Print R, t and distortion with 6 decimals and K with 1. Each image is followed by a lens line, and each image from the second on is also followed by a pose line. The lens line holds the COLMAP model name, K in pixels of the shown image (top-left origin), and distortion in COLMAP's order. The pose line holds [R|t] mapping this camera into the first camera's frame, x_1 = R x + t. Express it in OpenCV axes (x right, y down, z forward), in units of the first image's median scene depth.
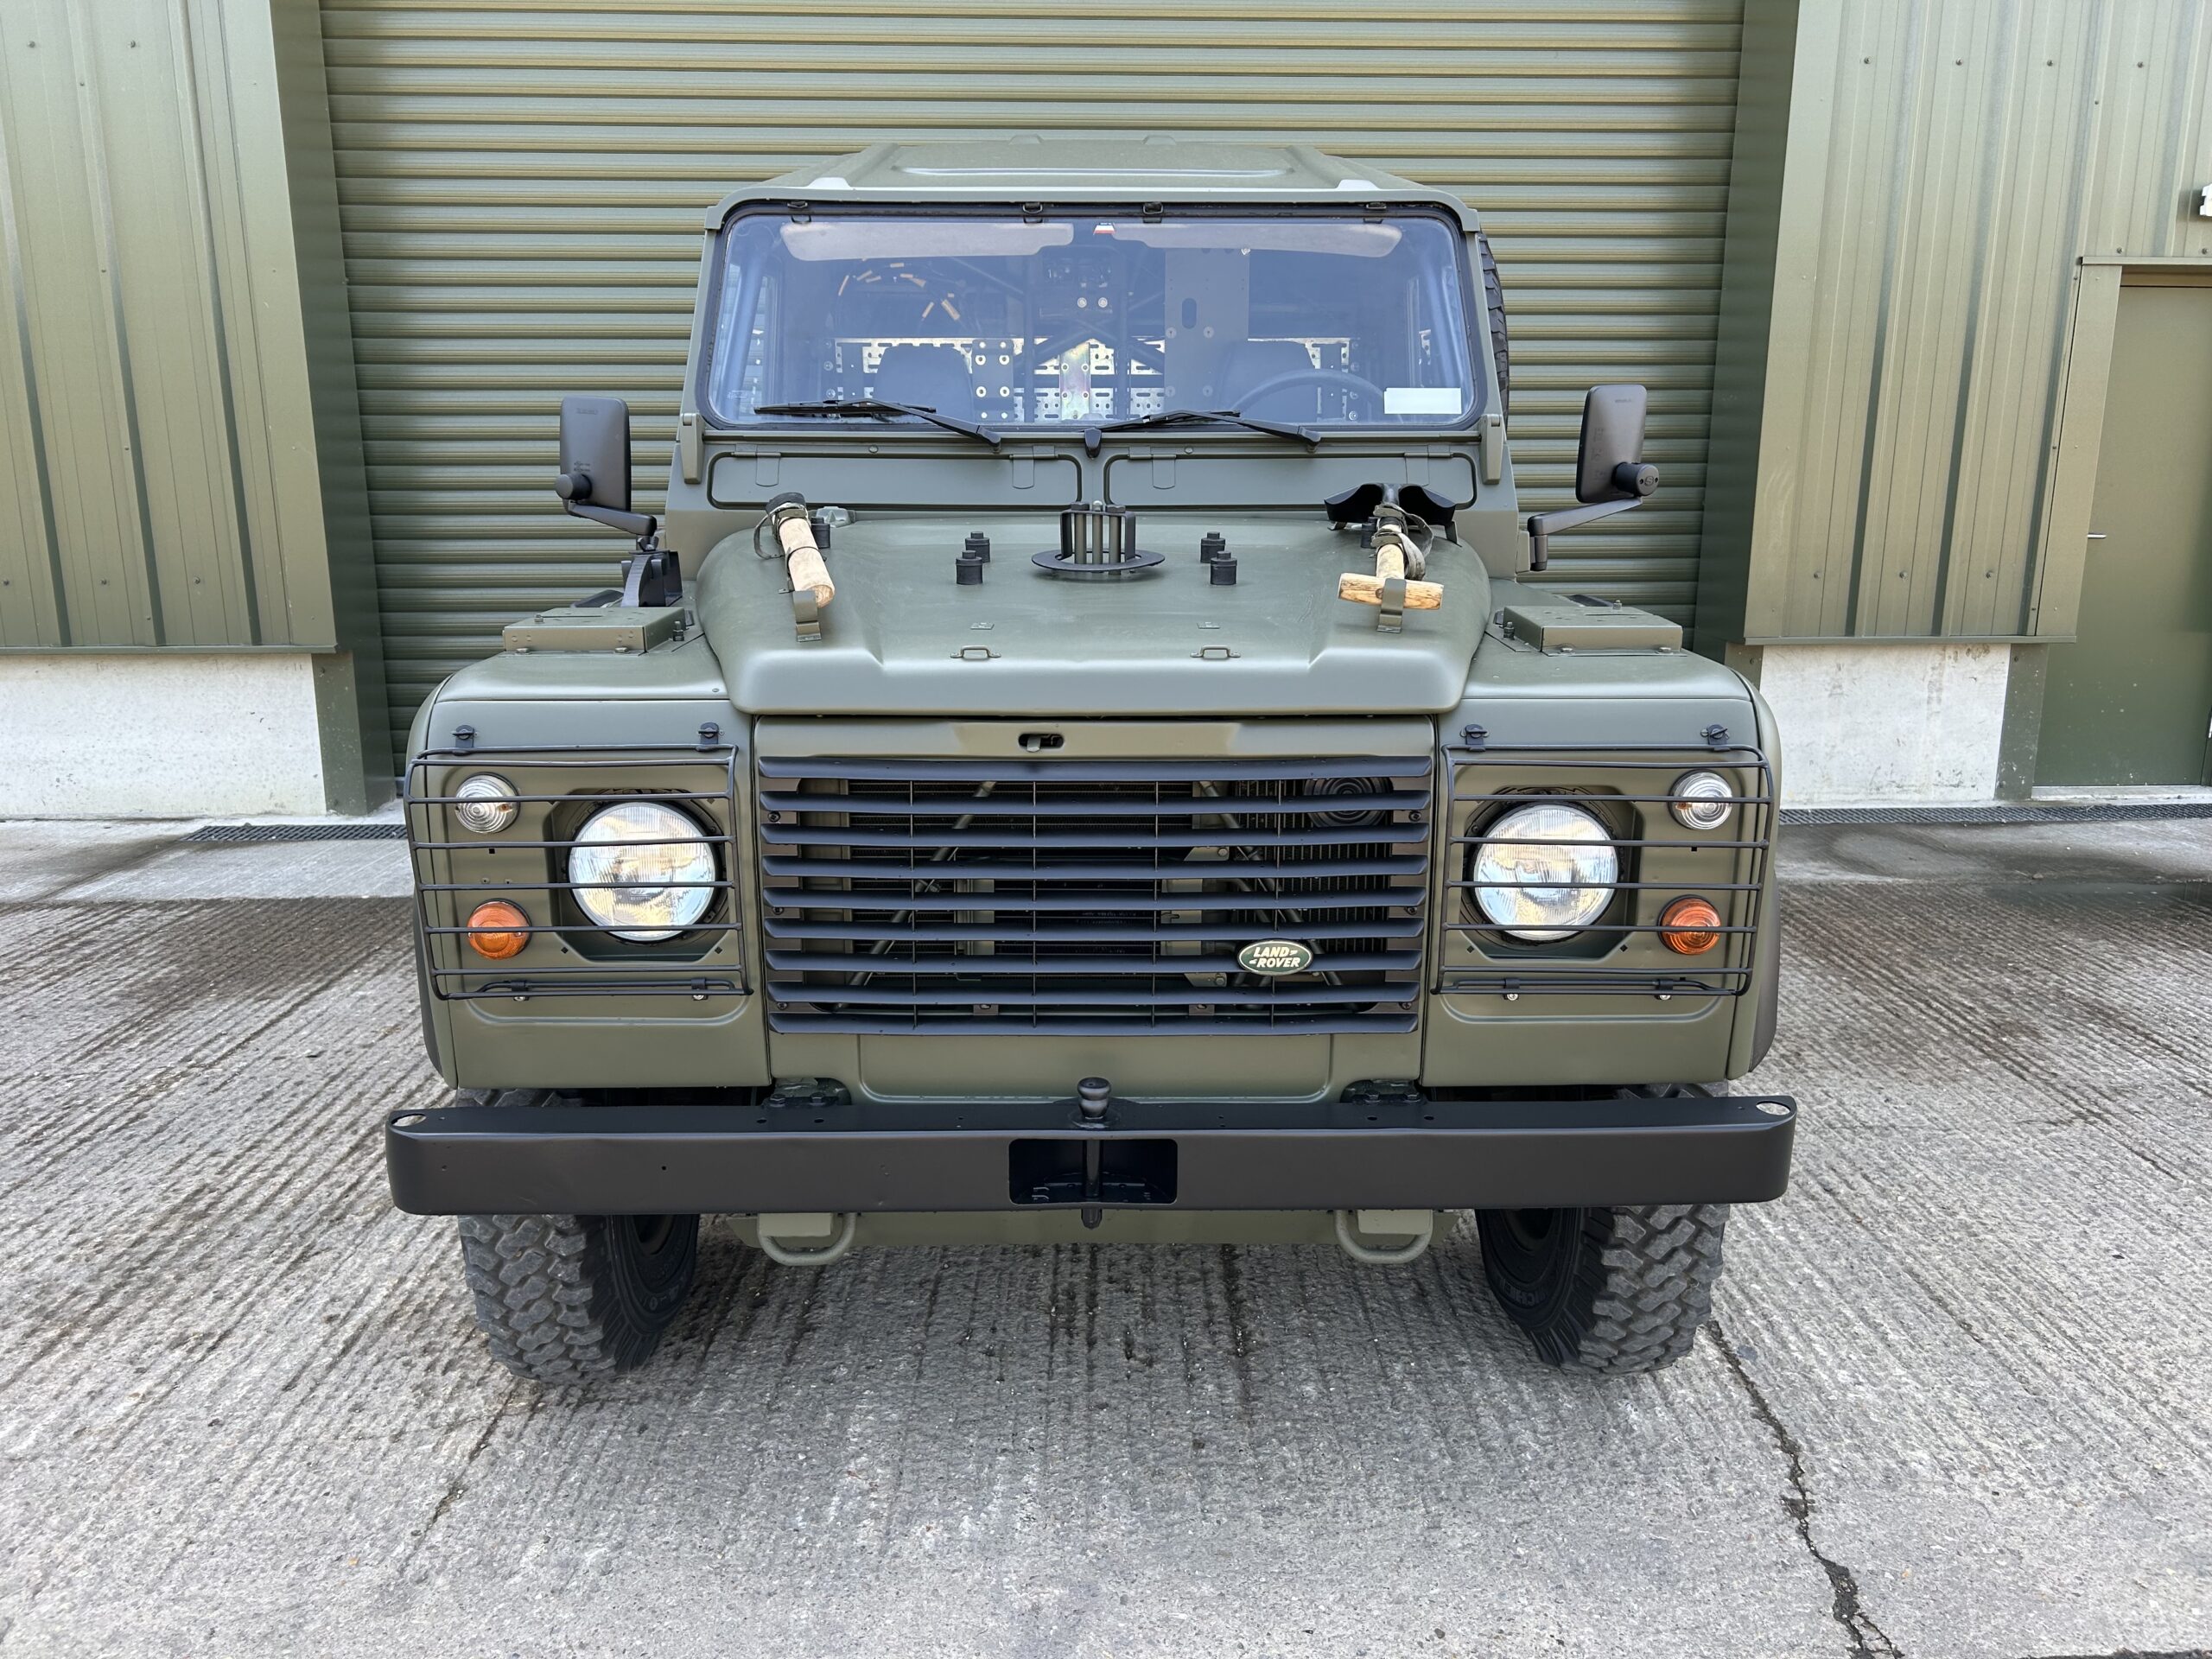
lens RADIAL K [[1675.3, 0, 1103.2], [0, 1675.3, 834.3], [0, 0, 1]] dist [0.039155, -0.041381]
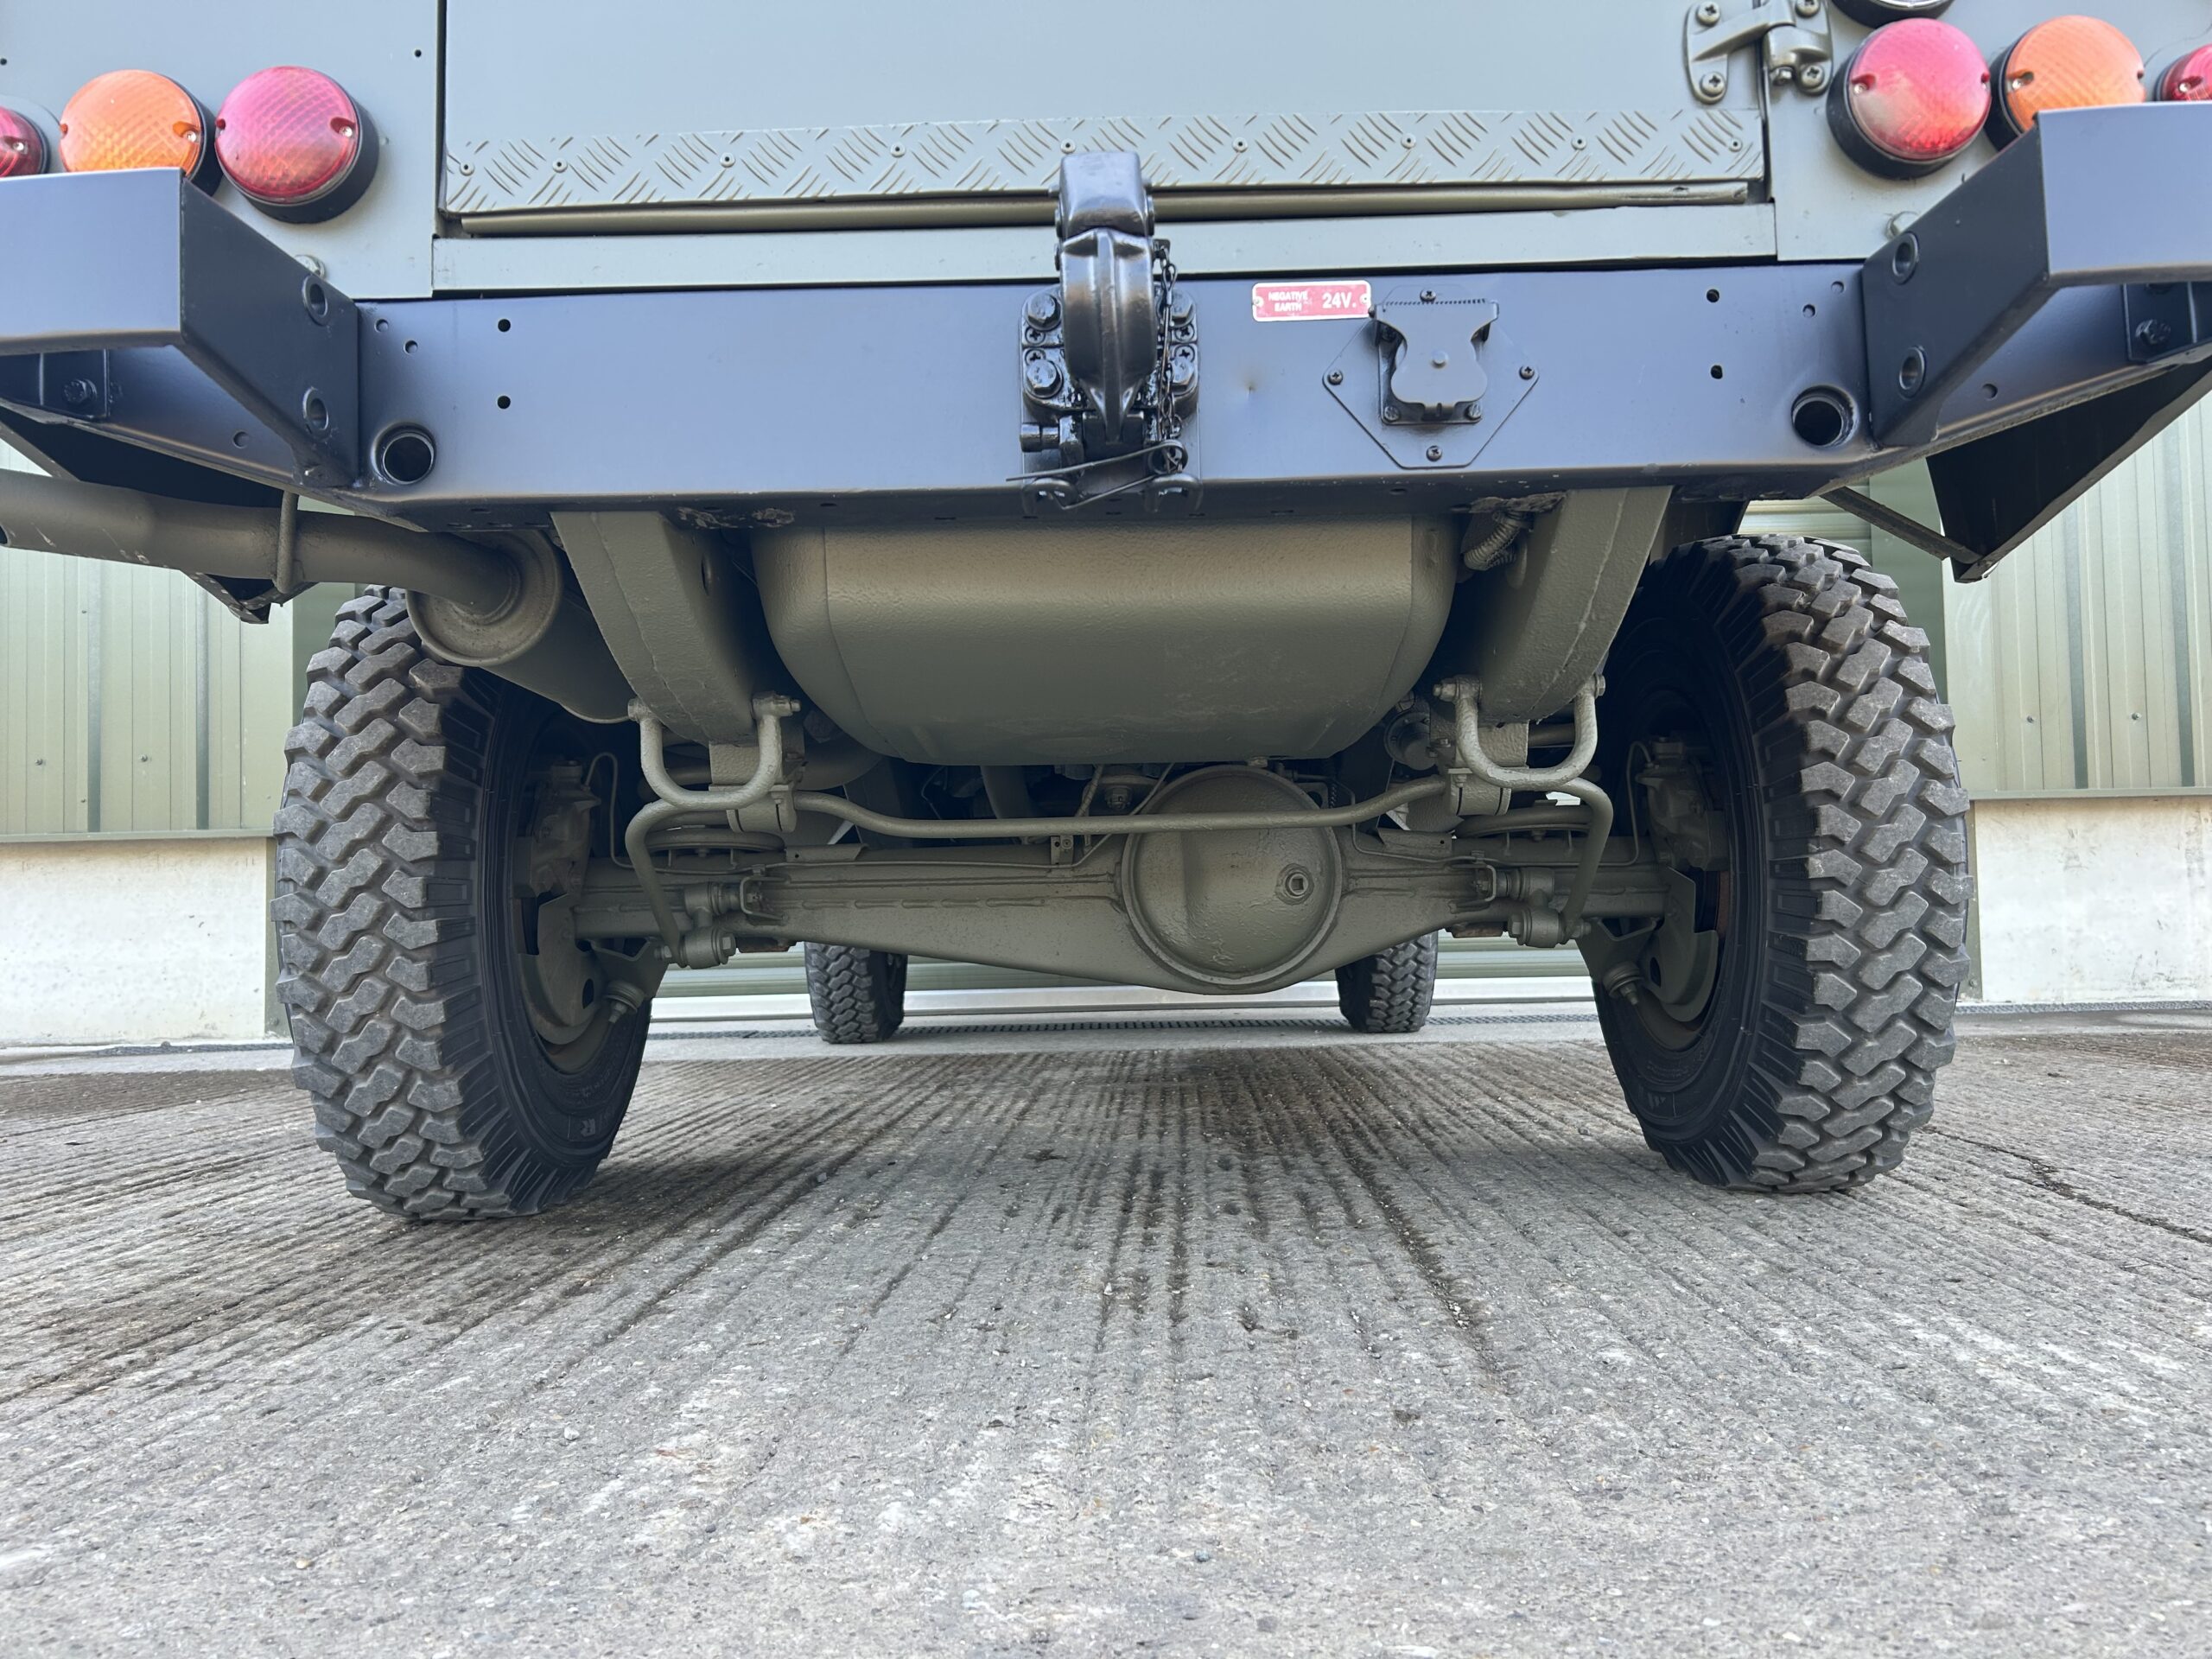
lens RADIAL K [[1675.3, 0, 1109.9], [0, 1675.3, 838.2], [0, 0, 1]] dist [0.039155, -0.041381]
pose [[0.998871, -0.022399, -0.041900, -0.002436], [0.010471, 0.963993, -0.265721, 0.256556], [0.046343, 0.264983, 0.963139, 0.385690]]
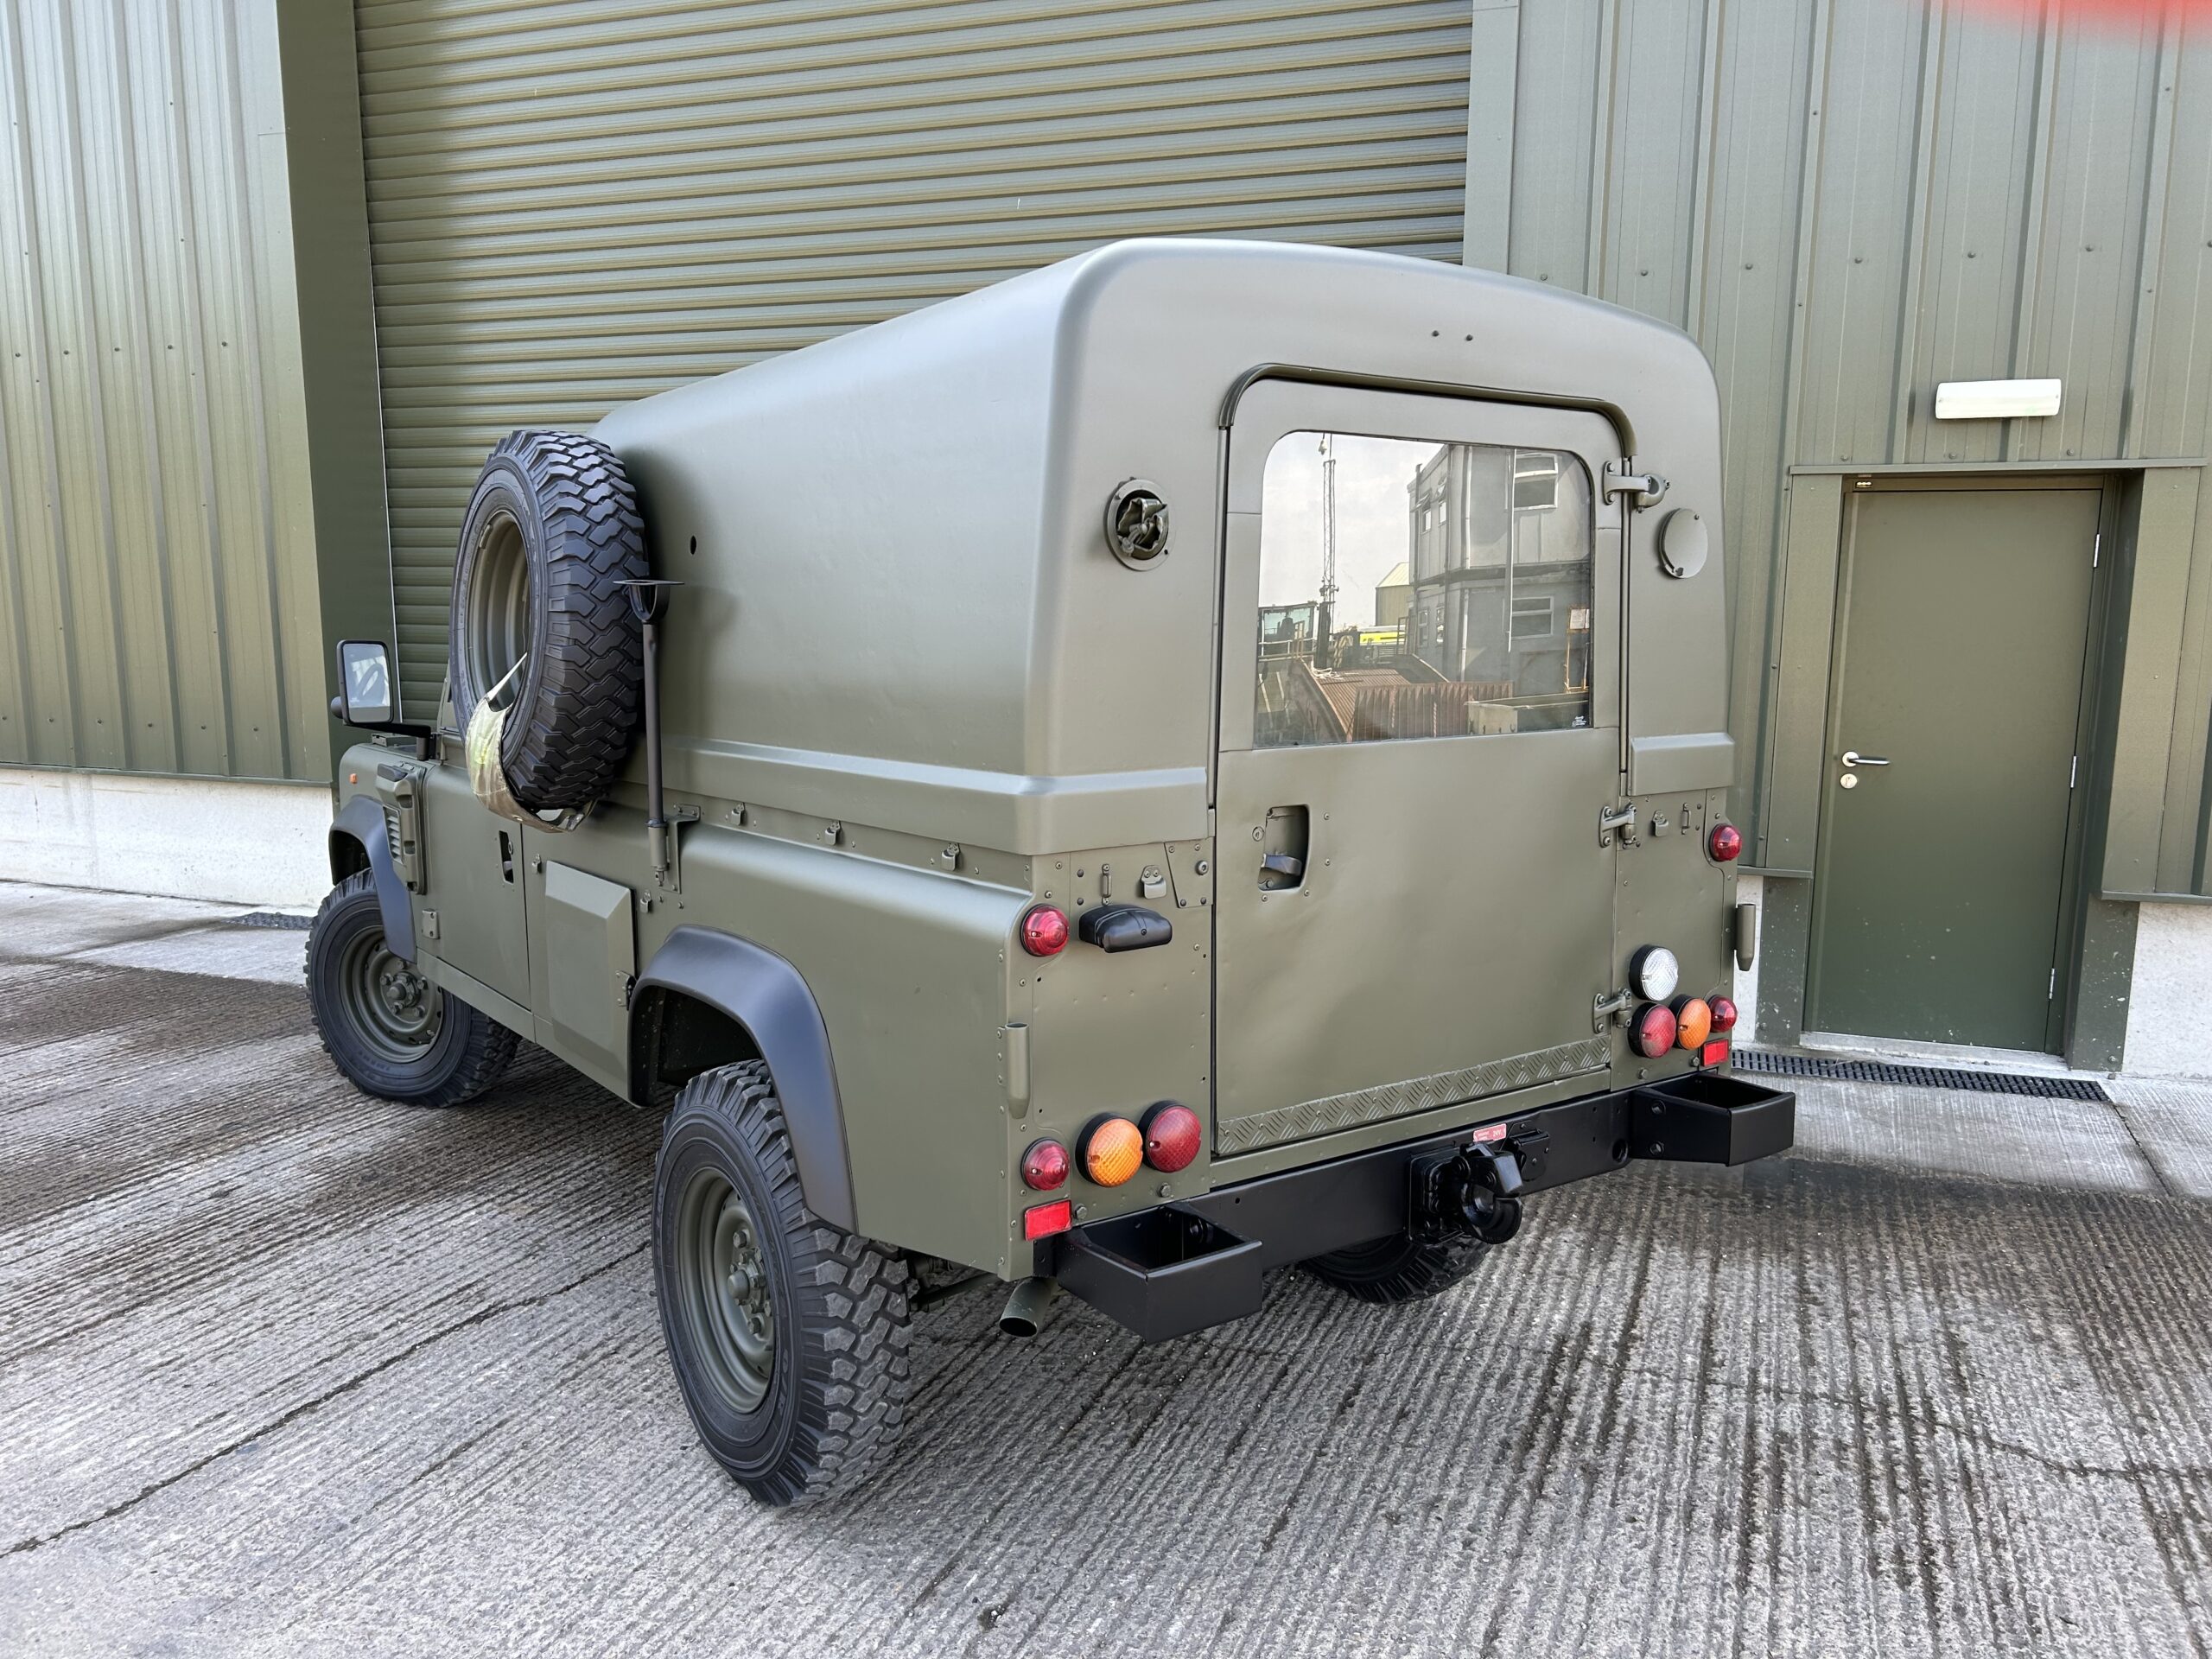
lens RADIAL K [[1675.3, 0, 1115.0], [0, 1675.3, 831.7], [0, 0, 1]] dist [0.039155, -0.041381]
pose [[0.926700, 0.063283, -0.370436, 1.183299], [-0.091773, 0.993984, -0.059777, -0.104330], [0.364425, 0.089391, 0.926932, 0.043654]]
